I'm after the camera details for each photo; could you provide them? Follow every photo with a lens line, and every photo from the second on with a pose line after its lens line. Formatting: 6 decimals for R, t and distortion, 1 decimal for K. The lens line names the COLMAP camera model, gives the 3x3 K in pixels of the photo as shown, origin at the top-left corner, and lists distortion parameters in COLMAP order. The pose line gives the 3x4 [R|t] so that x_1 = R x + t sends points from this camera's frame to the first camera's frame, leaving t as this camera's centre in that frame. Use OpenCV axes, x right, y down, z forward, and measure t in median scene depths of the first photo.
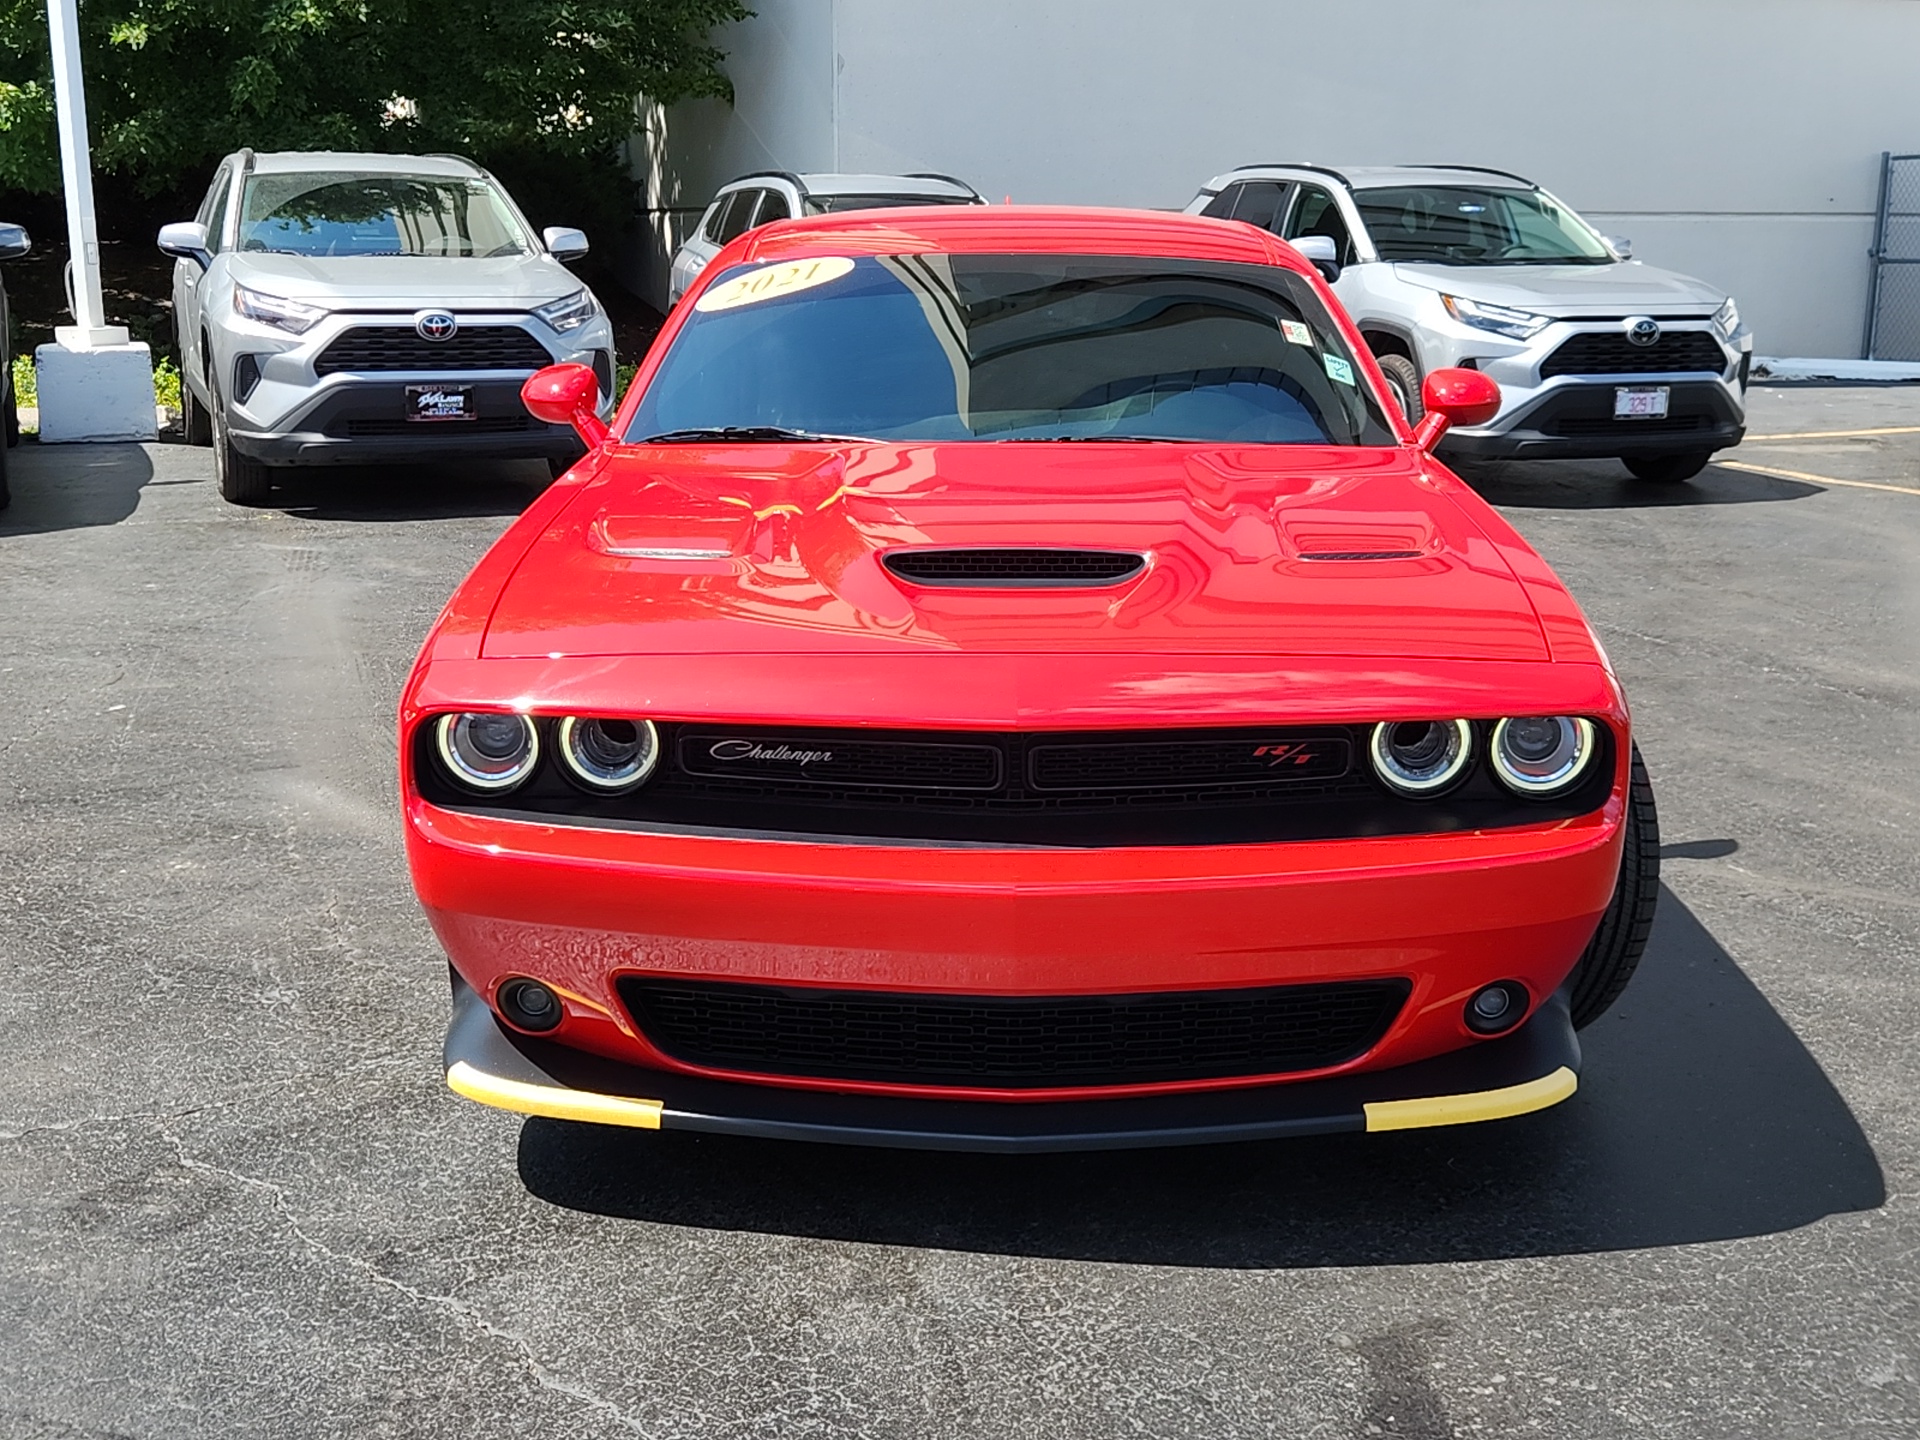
lens RADIAL K [[2167.5, 0, 970.0], [0, 2167.5, 719.0], [0, 0, 1]] dist [0.085720, -0.069413]
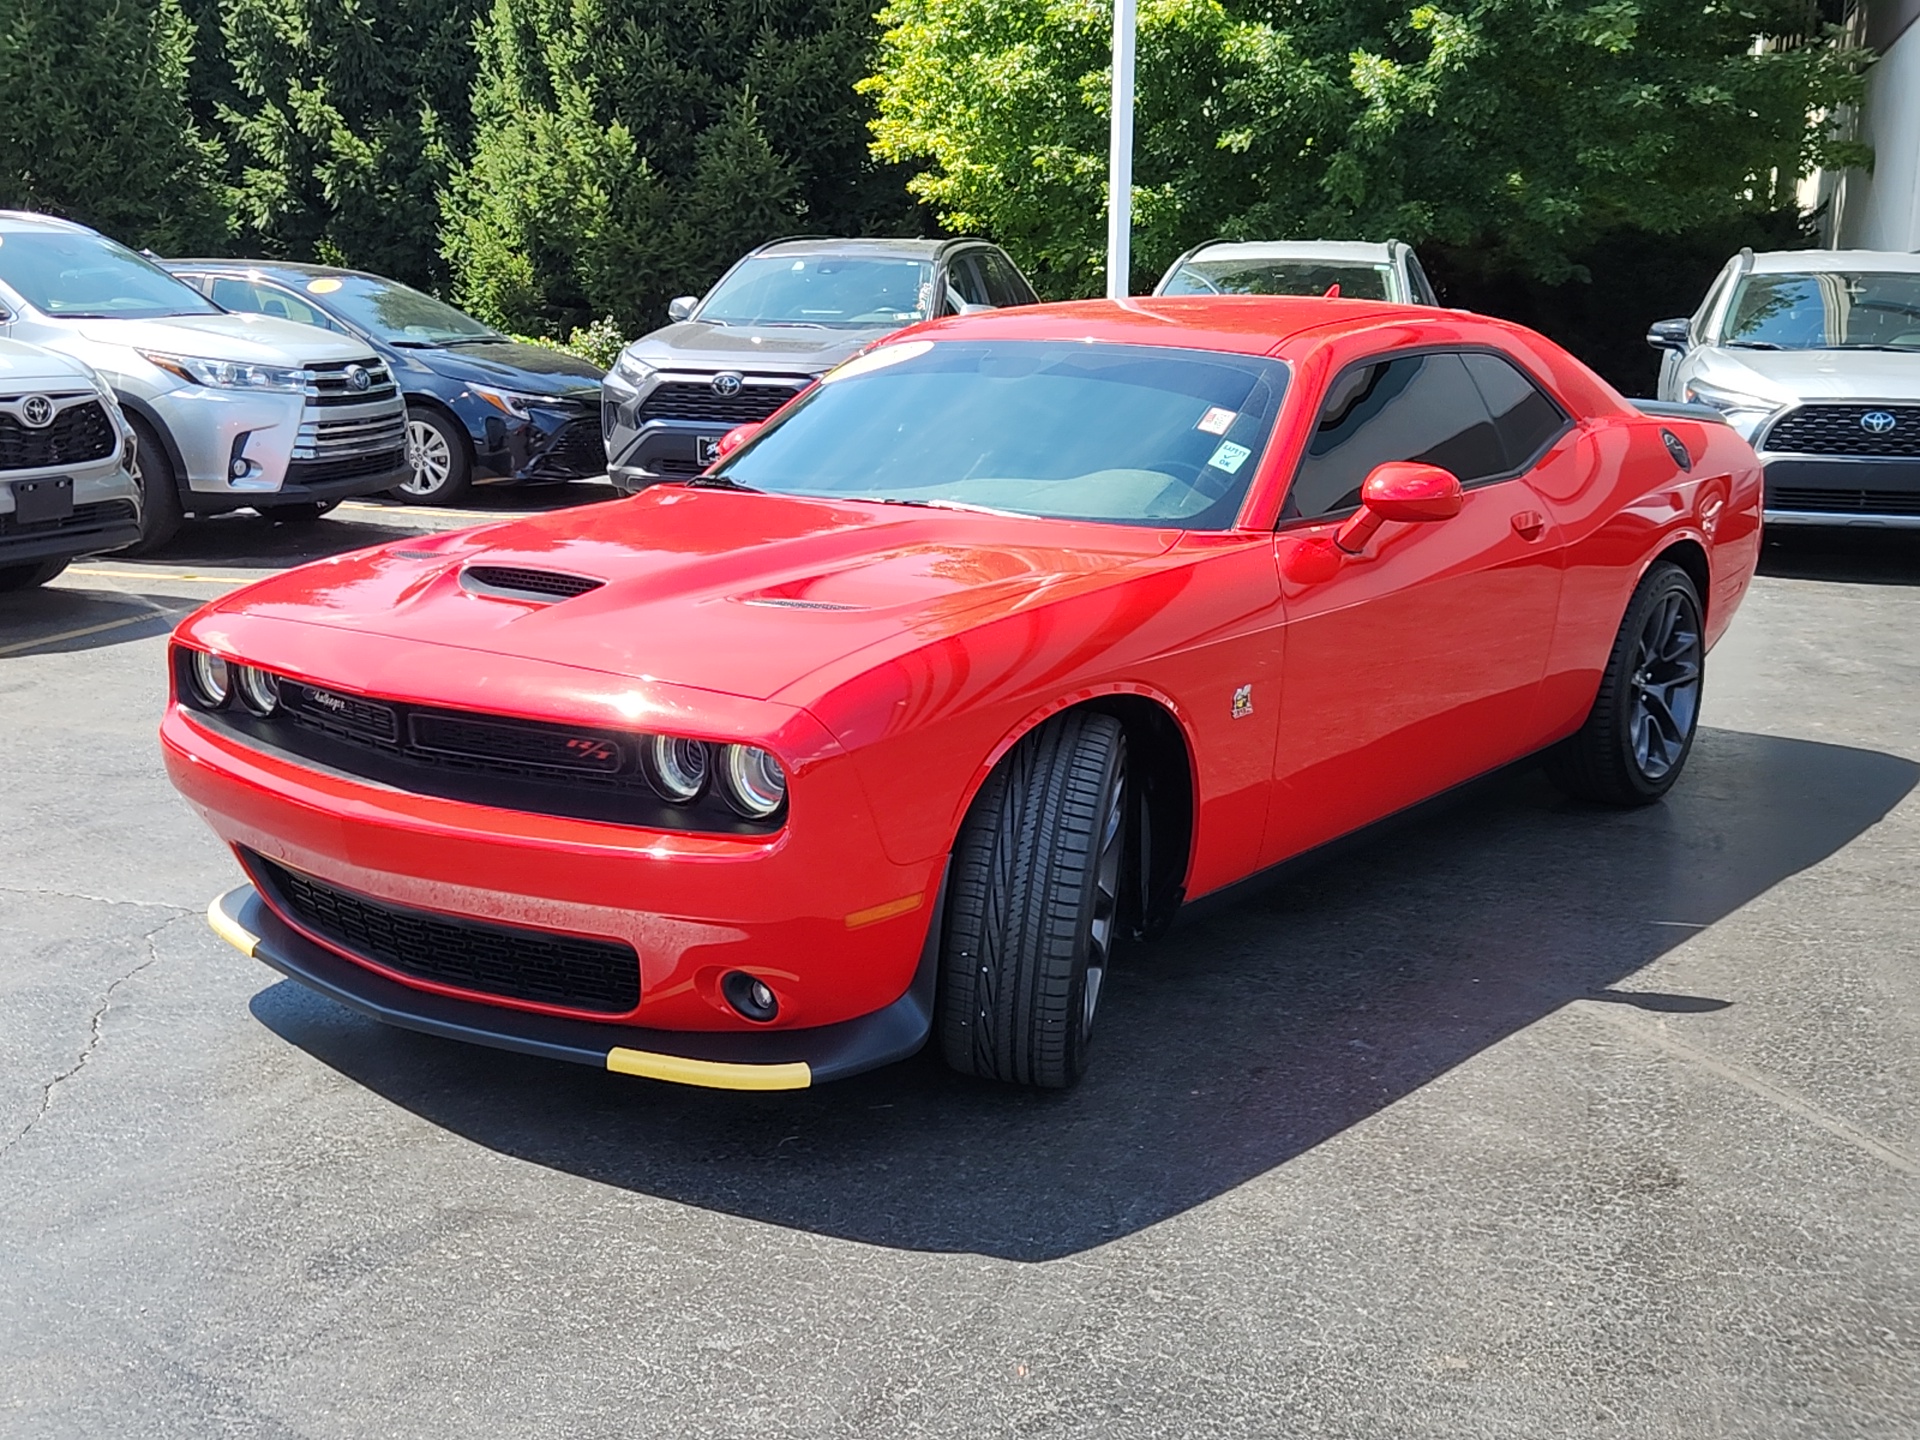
lens RADIAL K [[2167.5, 0, 970.0], [0, 2167.5, 719.0], [0, 0, 1]] dist [0.085720, -0.069413]
pose [[0.794693, 0.124154, -0.594178, 1.036352], [-0.143019, 0.989599, 0.015494, -0.049831], [0.589922, 0.072666, 0.804184, 0.135956]]
